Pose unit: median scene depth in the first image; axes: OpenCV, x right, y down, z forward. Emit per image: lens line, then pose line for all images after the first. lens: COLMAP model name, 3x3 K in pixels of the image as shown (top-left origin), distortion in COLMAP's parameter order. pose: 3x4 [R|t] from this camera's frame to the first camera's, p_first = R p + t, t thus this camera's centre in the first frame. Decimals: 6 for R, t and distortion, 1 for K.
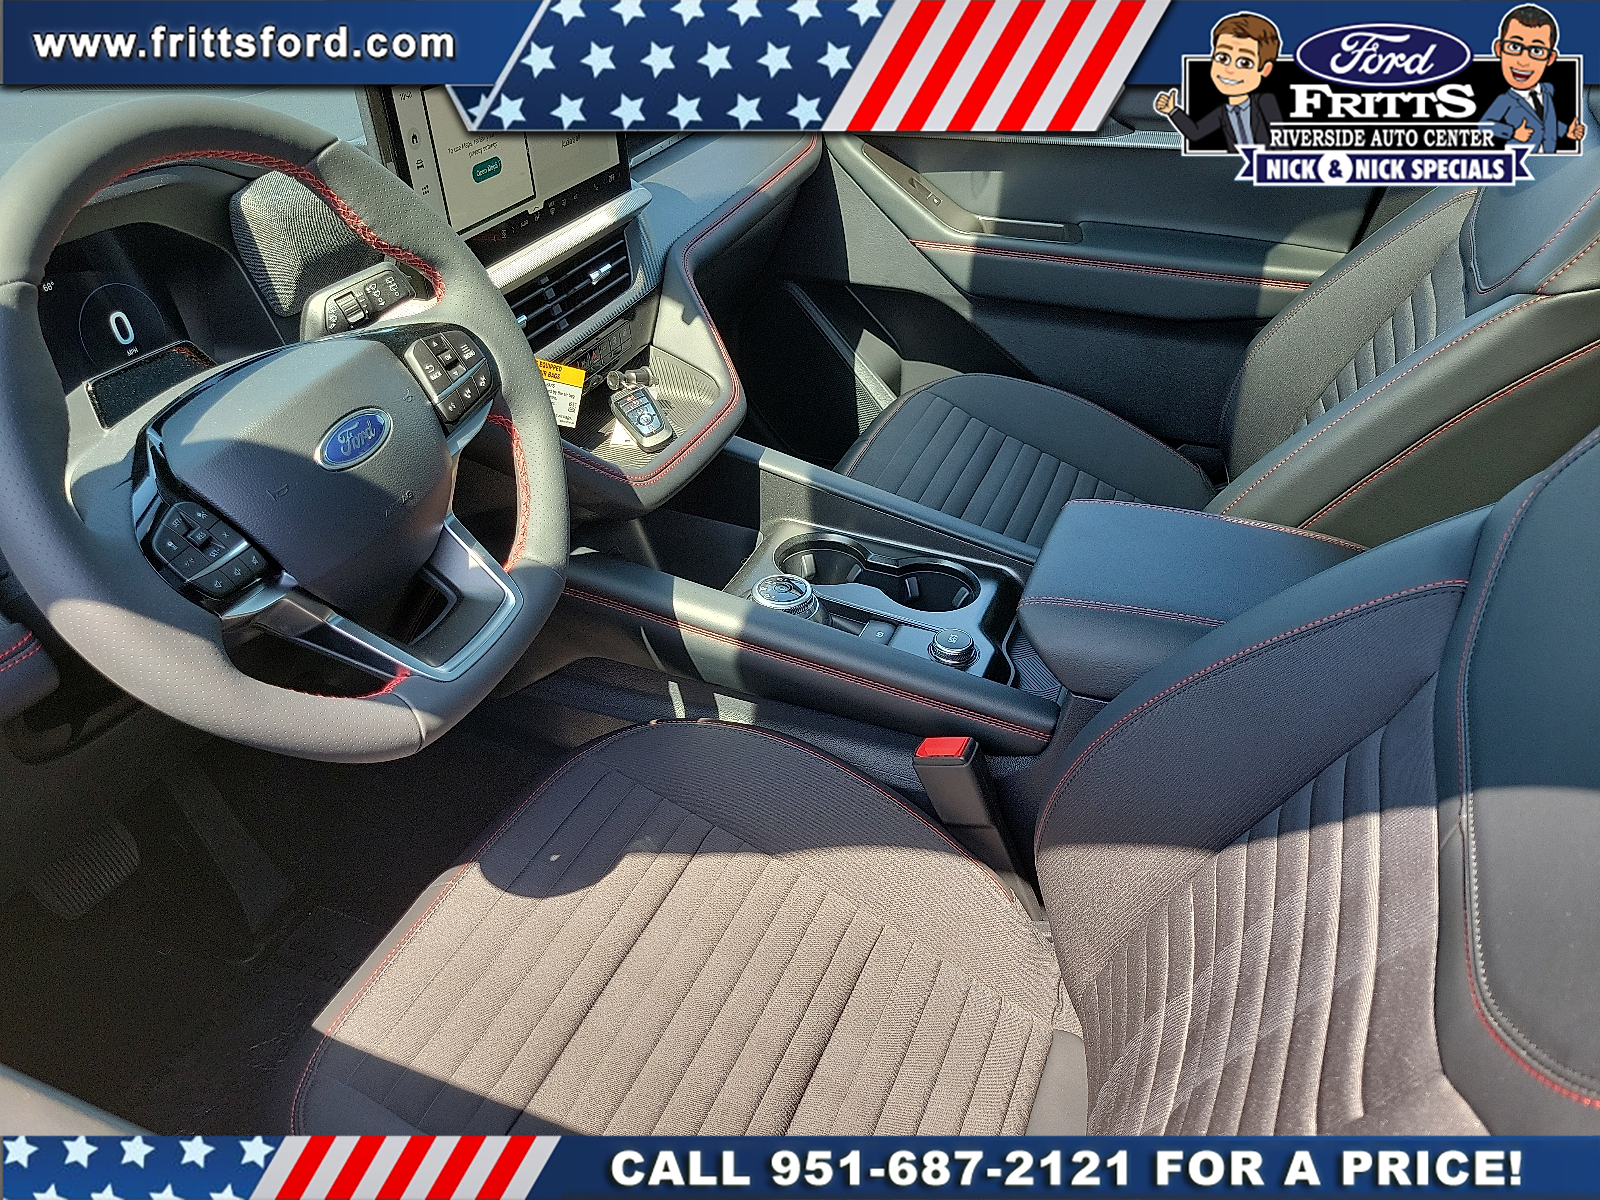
lens RADIAL K [[1215.4, 0, 784.8], [0, 1215.4, 593.6], [0, 0, 1]] dist [0.051012, 0.002758]
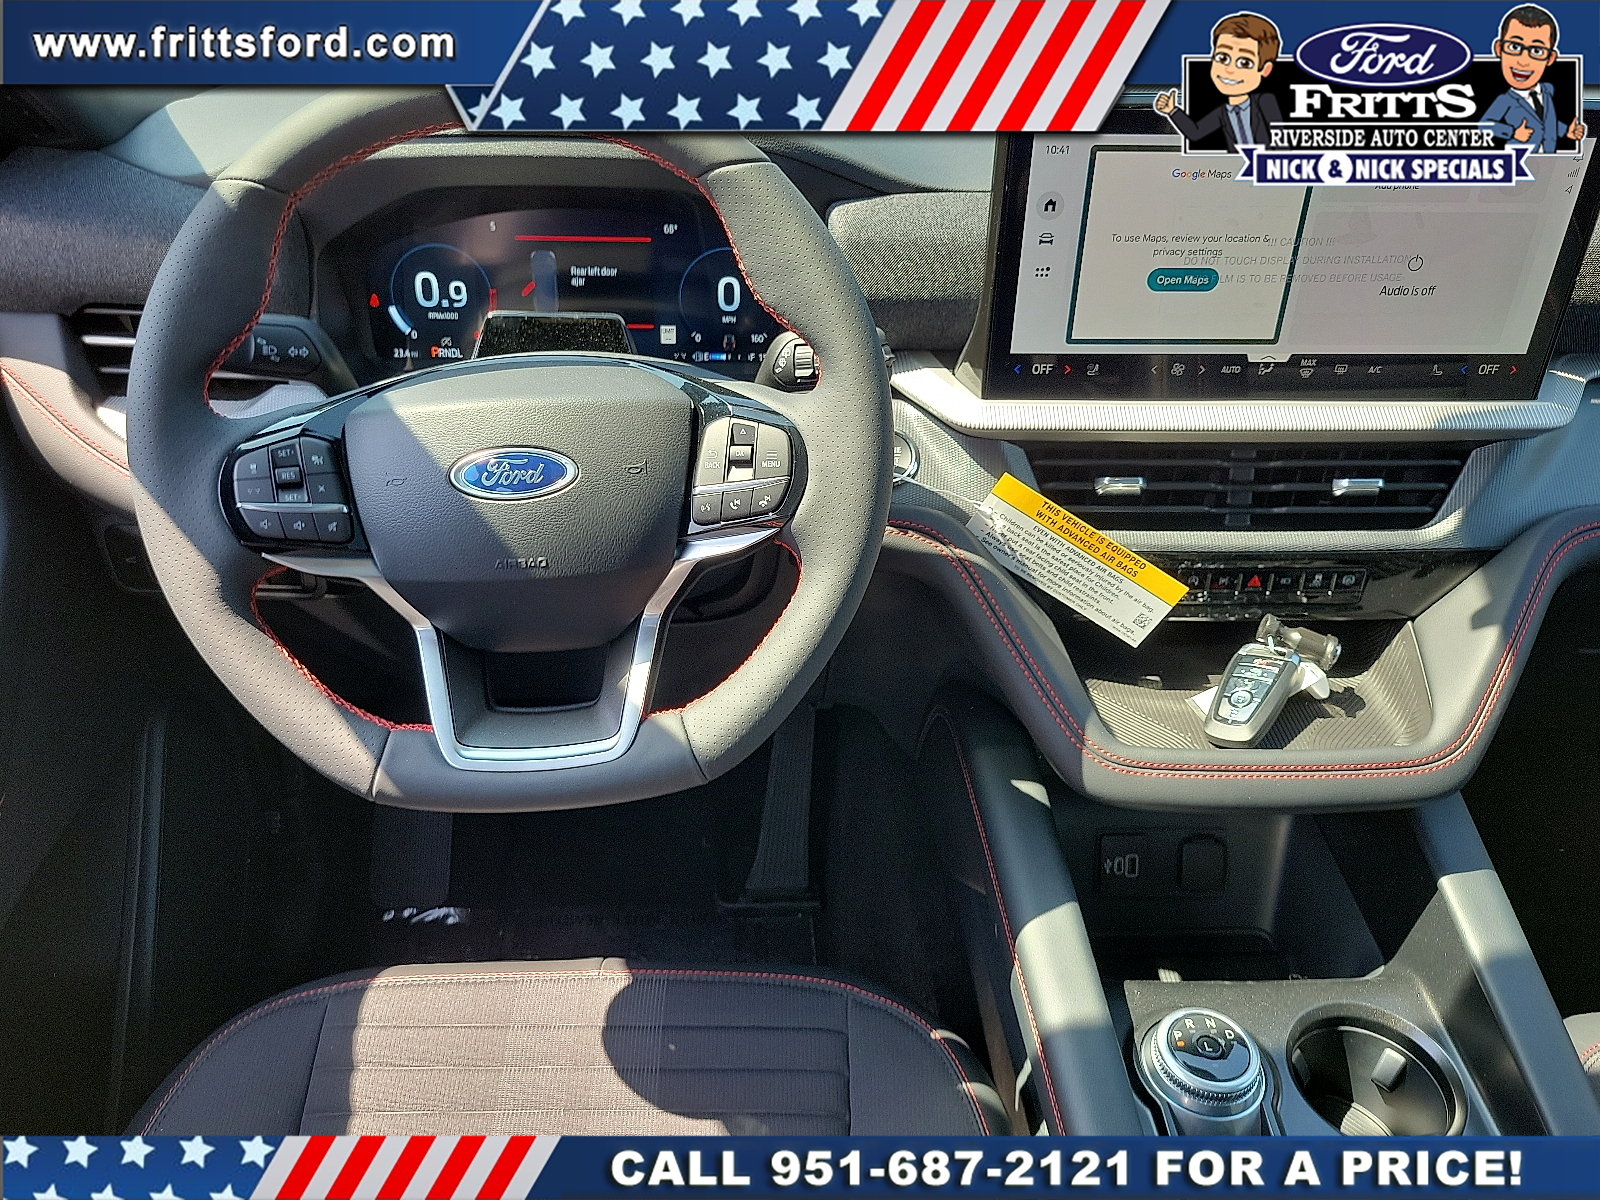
lens RADIAL K [[1215.4, 0, 784.8], [0, 1215.4, 593.6], [0, 0, 1]] dist [0.051012, 0.002758]
pose [[0.395327, 0.526405, -0.752738, 0.256461], [-0.521569, 0.803211, 0.287782, -0.252304], [0.756097, 0.278837, 0.592087, 0.410699]]
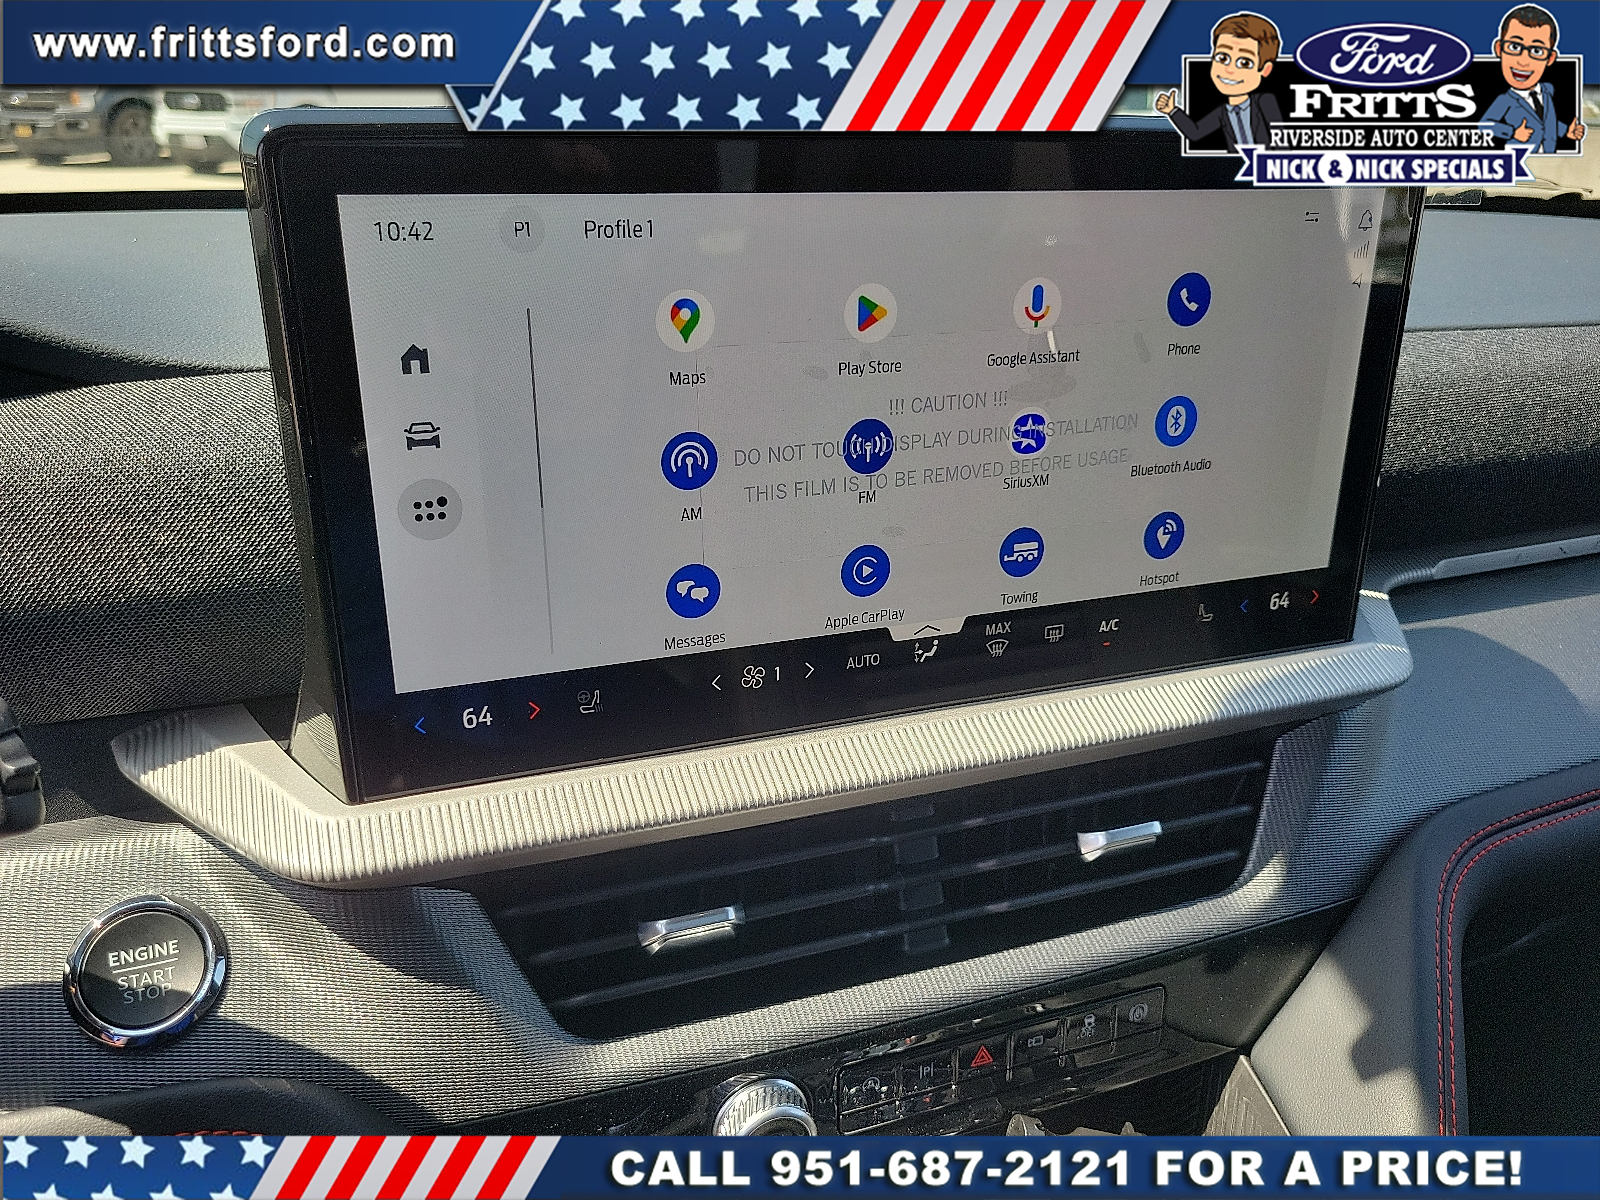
lens RADIAL K [[1289.8, 0, 791.1], [0, 1289.8, 619.7], [0, 0, 1]] dist [0.038514, 0.003735]
pose [[0.695267, 0.312558, -0.647234, 0.000882], [-0.423414, 0.905769, -0.017428, -0.280040], [0.580797, 0.286165, 0.762093, 0.669219]]
